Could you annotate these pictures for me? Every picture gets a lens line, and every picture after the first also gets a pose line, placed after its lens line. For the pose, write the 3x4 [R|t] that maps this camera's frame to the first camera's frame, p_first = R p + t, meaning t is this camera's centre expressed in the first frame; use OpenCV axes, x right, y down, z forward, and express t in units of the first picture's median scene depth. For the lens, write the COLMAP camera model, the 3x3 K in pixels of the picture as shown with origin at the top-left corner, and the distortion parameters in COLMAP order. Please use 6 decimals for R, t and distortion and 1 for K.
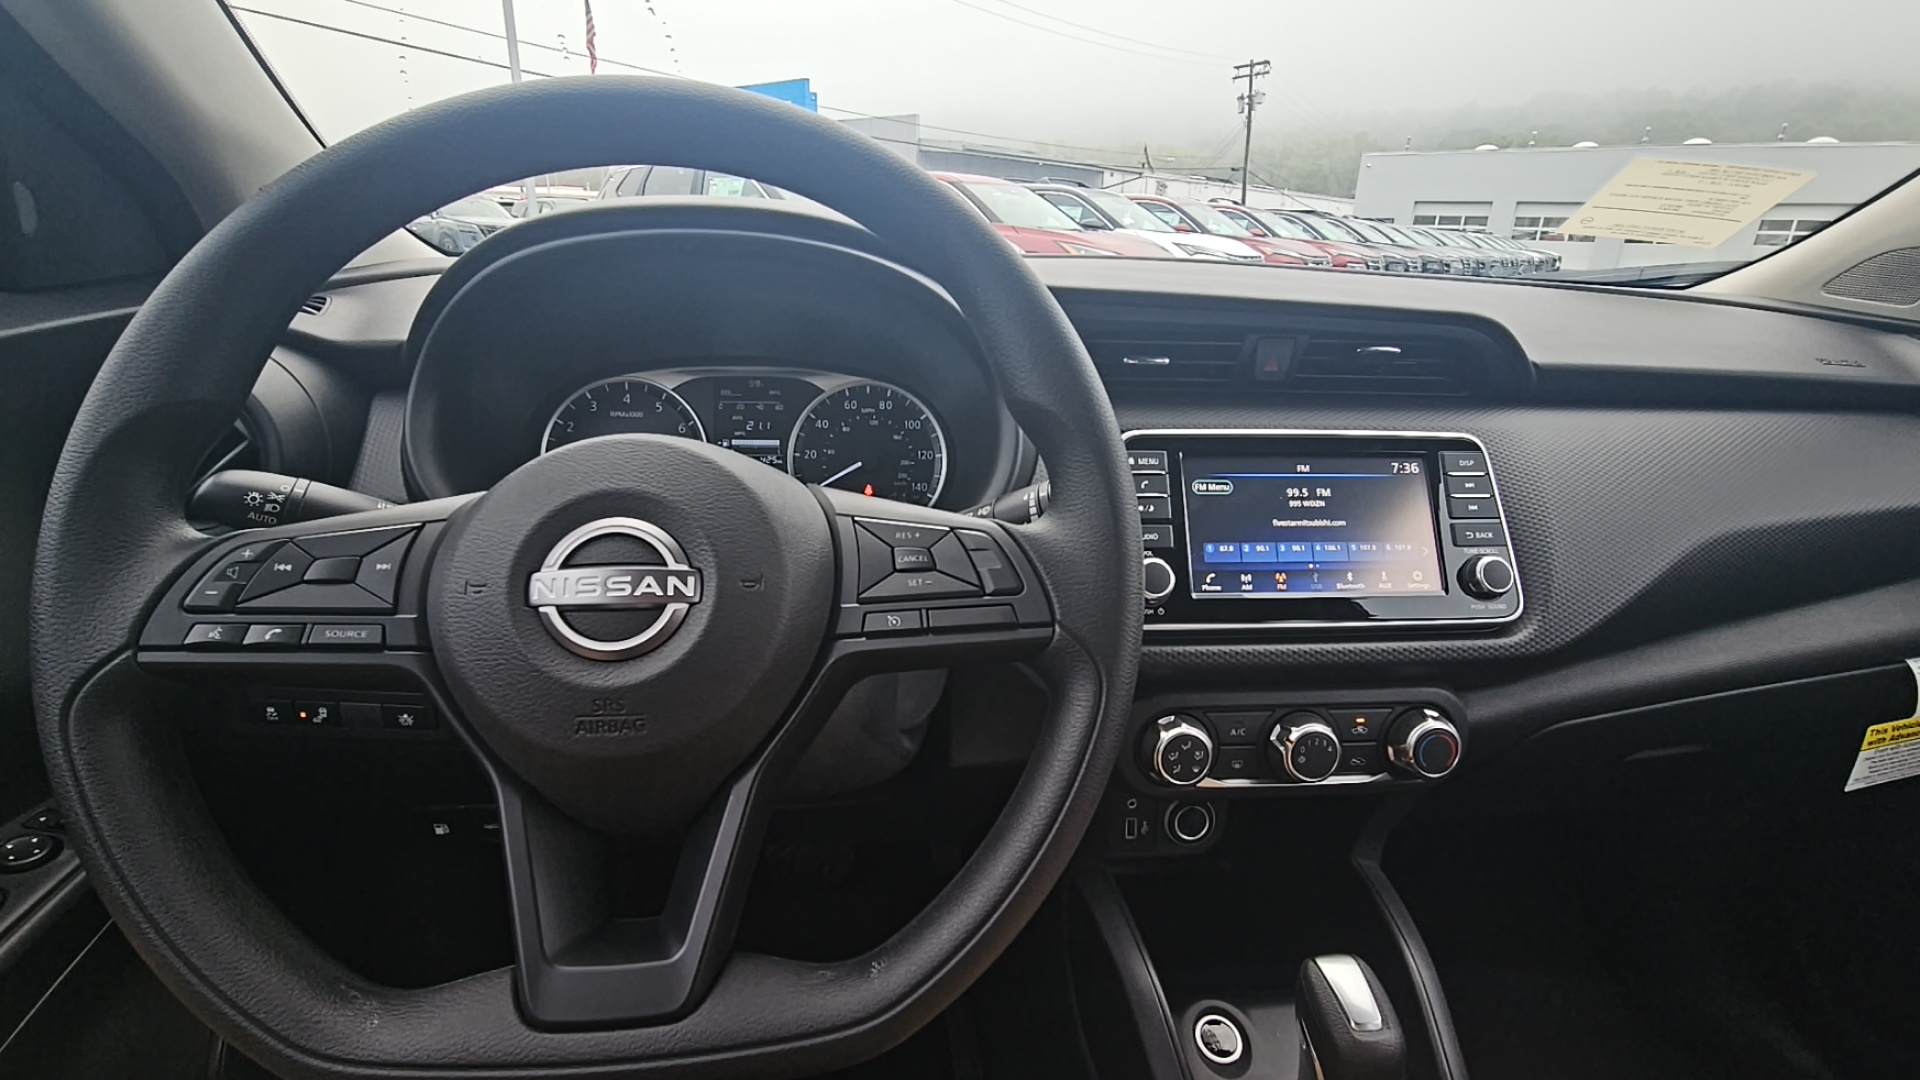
lens RADIAL K [[860.0, 0, 952.9], [0, 860.0, 535.0], [0, 0, 1]] dist [0.012634, -0.011094]
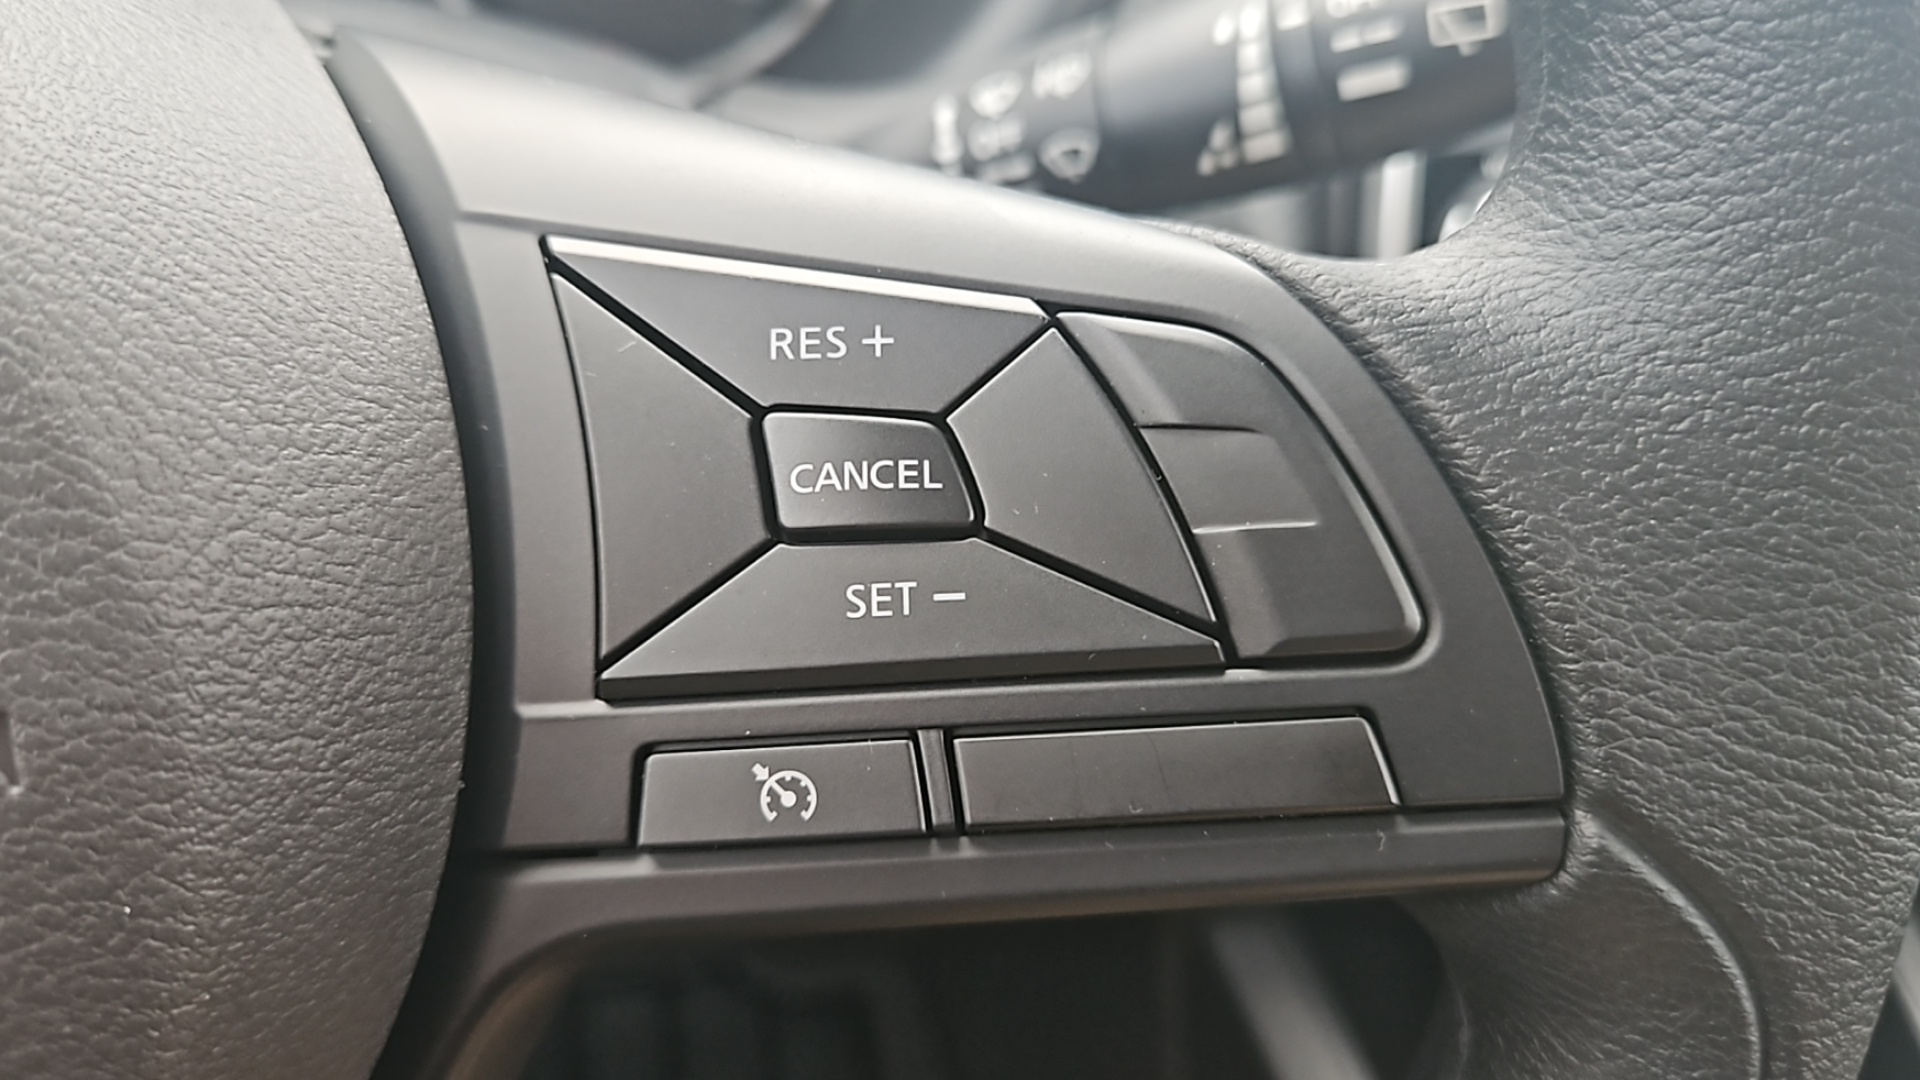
lens RADIAL K [[1409.5, 0, 970.5], [0, 1409.5, 546.7], [0, 0, 1]] dist [0.034591, -0.006597]
pose [[0.997095, -0.032736, 0.068771, -0.026884], [0.006406, 0.935767, 0.352562, -0.042708], [-0.075895, -0.351097, 0.933258, 0.413296]]
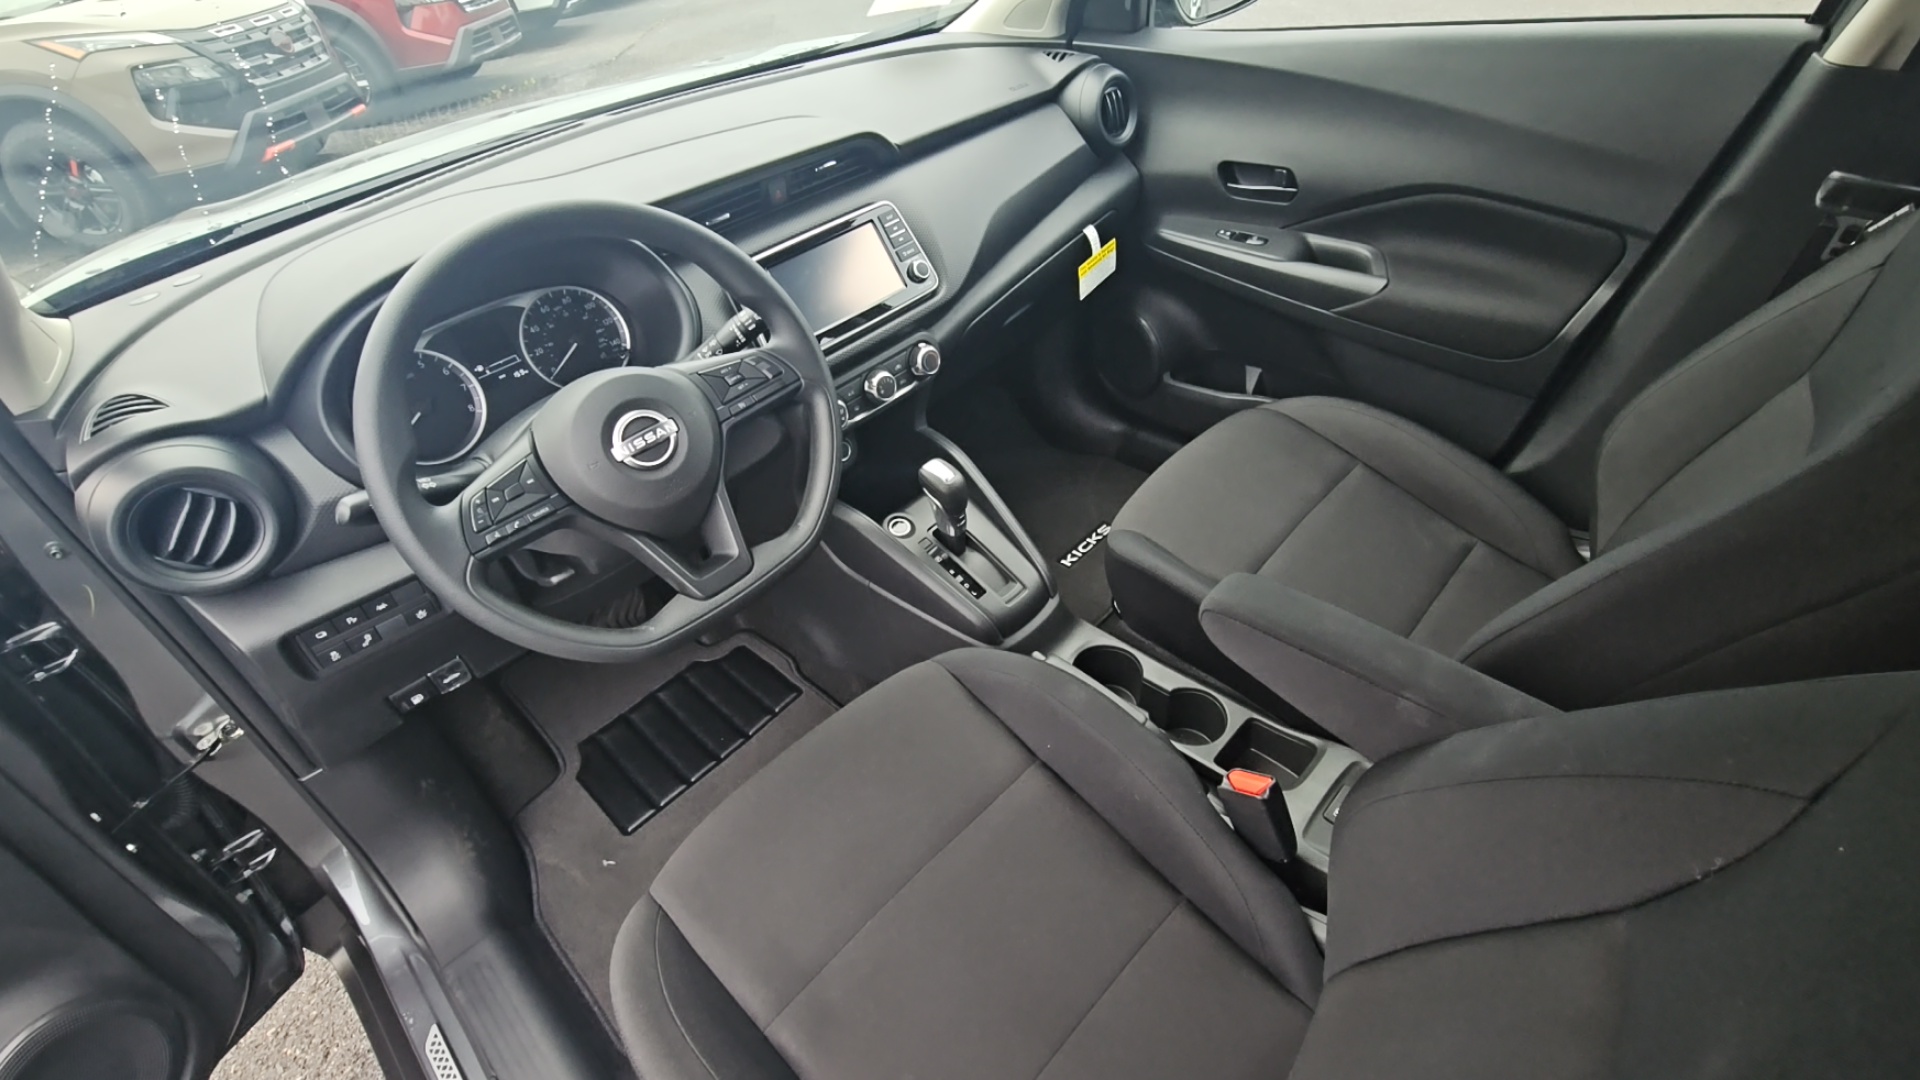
lens RADIAL K [[860.0, 0, 961.7], [0, 860.0, 530.1], [0, 0, 1]] dist [0.012634, -0.011094]
pose [[0.756274, -0.501489, 0.420187, -0.470039], [0.341560, 0.850403, 0.400190, -0.212447], [-0.558019, -0.159134, 0.814427, -0.817520]]
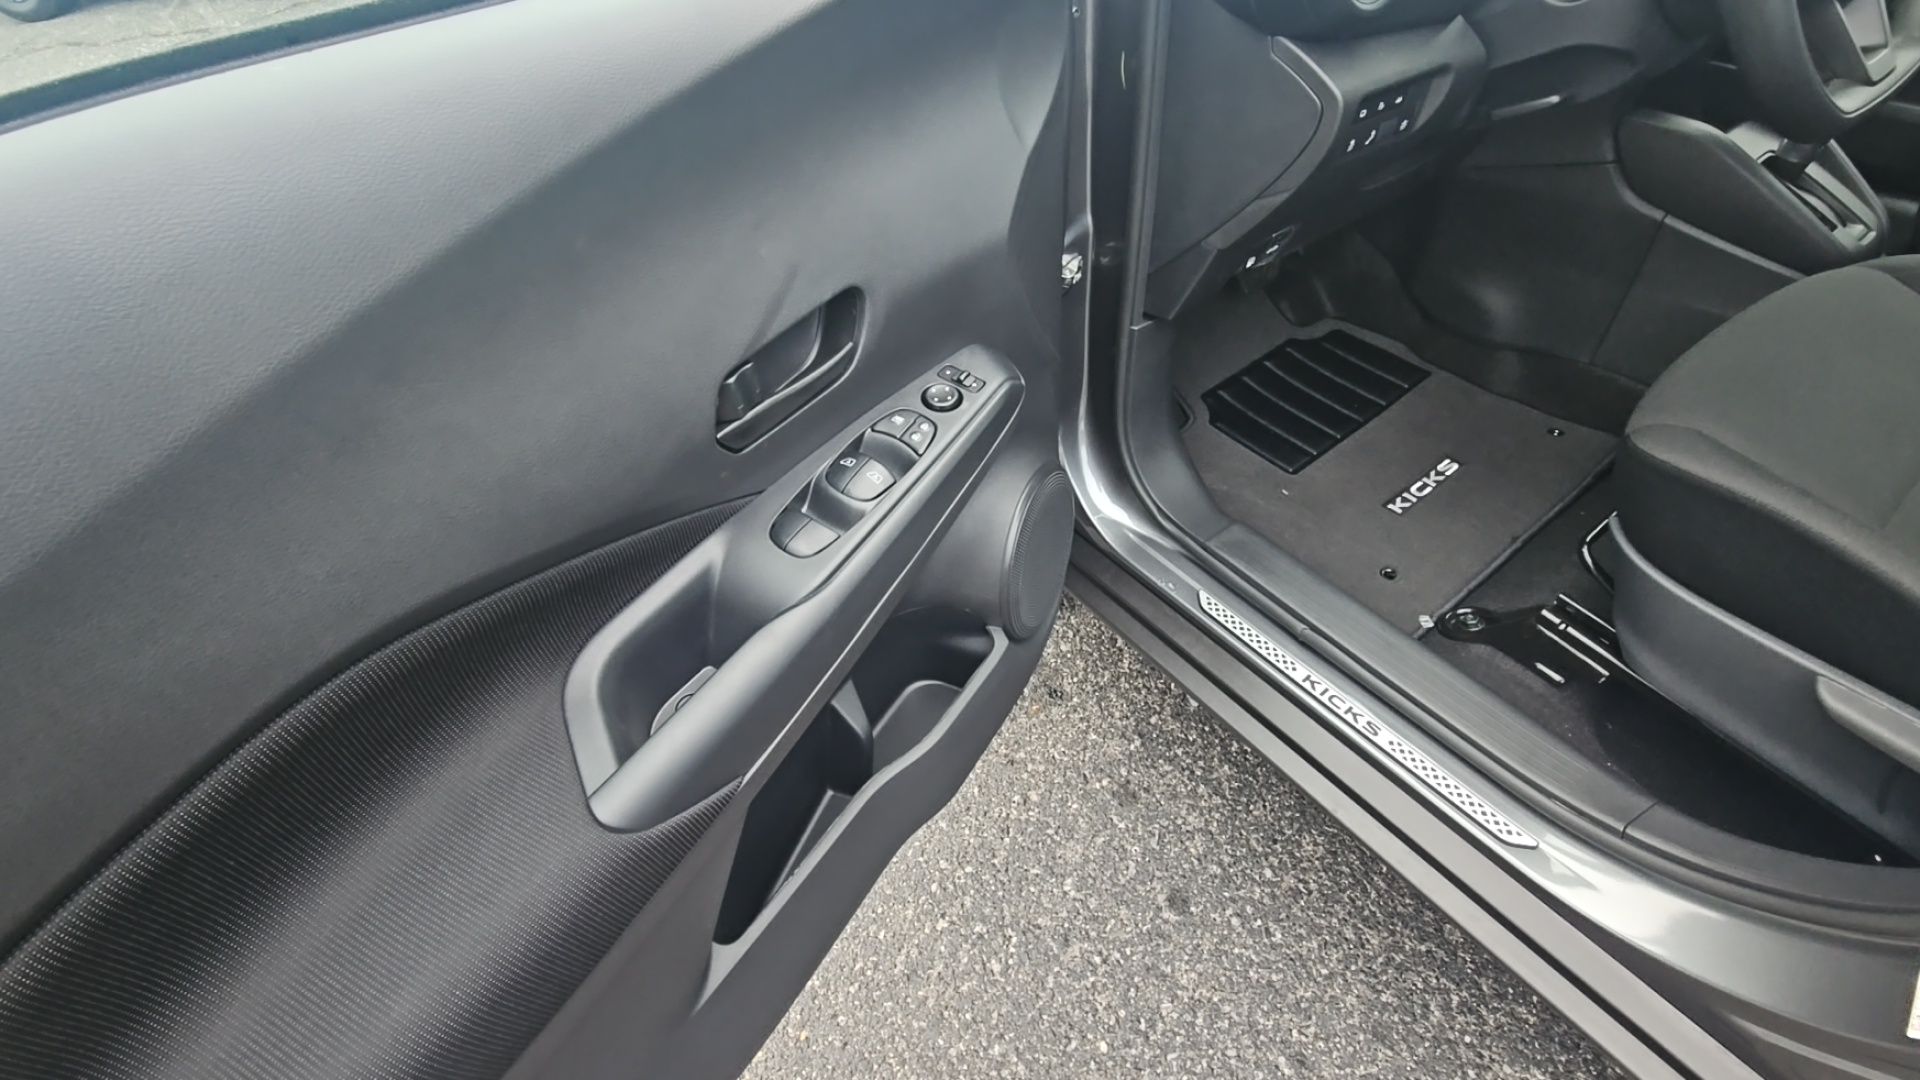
lens RADIAL K [[860.0, 0, 948.5], [0, 860.0, 550.2], [0, 0, 1]] dist [0.012634, -0.011094]
pose [[0.851617, -0.458994, 0.253125, -2.026816], [0.288125, 0.813330, 0.505448, -0.170768], [-0.437872, -0.357517, 0.824894, -0.162033]]
